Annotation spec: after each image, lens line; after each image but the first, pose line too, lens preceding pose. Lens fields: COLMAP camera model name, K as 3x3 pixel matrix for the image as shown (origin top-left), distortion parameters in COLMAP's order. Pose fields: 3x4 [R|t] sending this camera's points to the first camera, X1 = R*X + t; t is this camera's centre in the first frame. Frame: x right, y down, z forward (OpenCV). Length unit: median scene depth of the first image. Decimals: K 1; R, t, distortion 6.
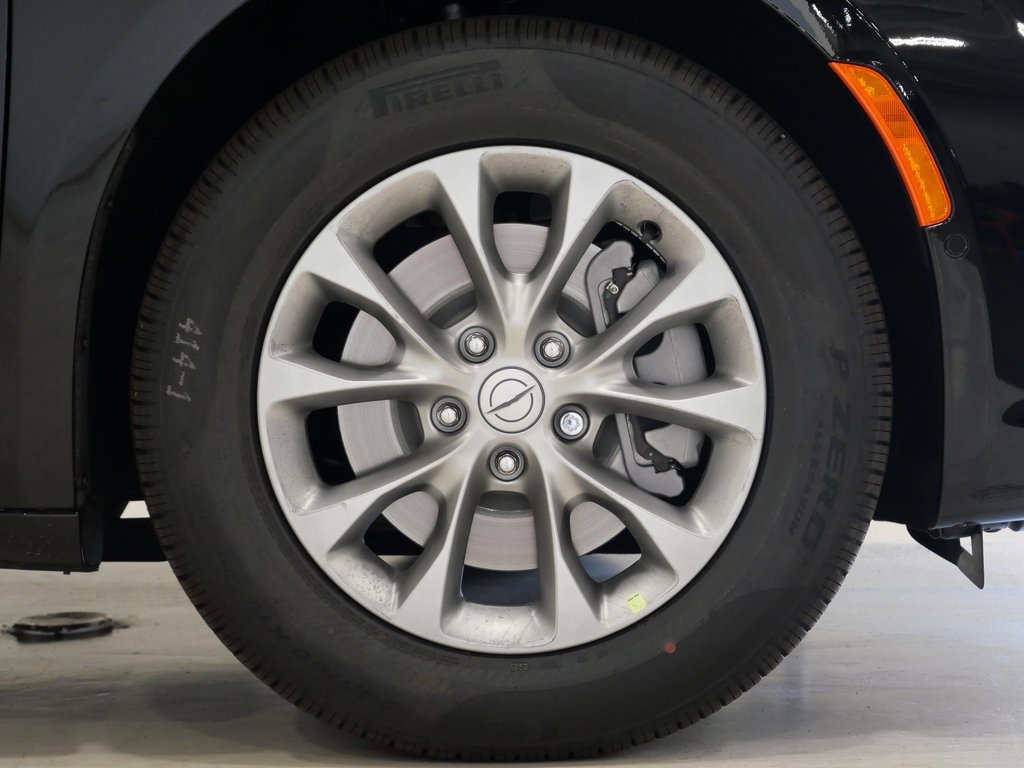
lens RADIAL K [[2462.9, 0, 512.2], [0, 2462.9, 382.8], [0, 0, 1]] dist [0.006381, 0.000000]
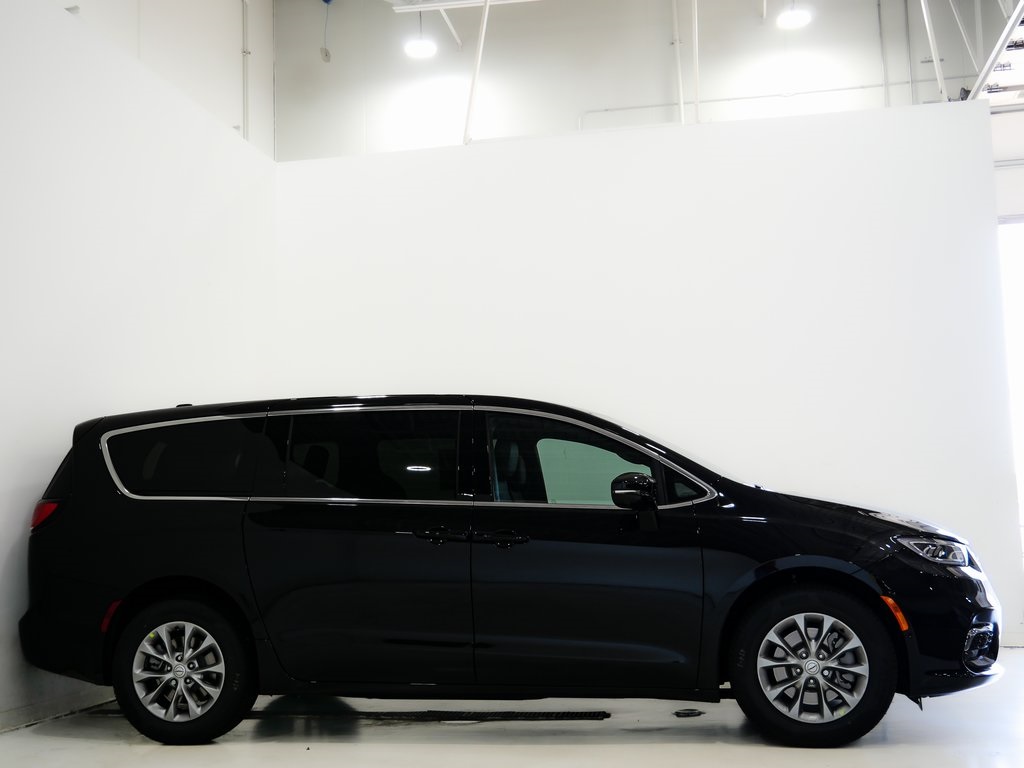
lens RADIAL K [[1199.4, 0, 509.6], [0, 1199.4, 388.4], [0, 0, 1]] dist [-0.026127, 0.000000]
pose [[0.981120, -0.026425, -0.191584, -0.113466], [-0.003600, 0.987955, -0.154702, -0.160420], [0.193364, 0.152471, 0.969207, -1.357823]]
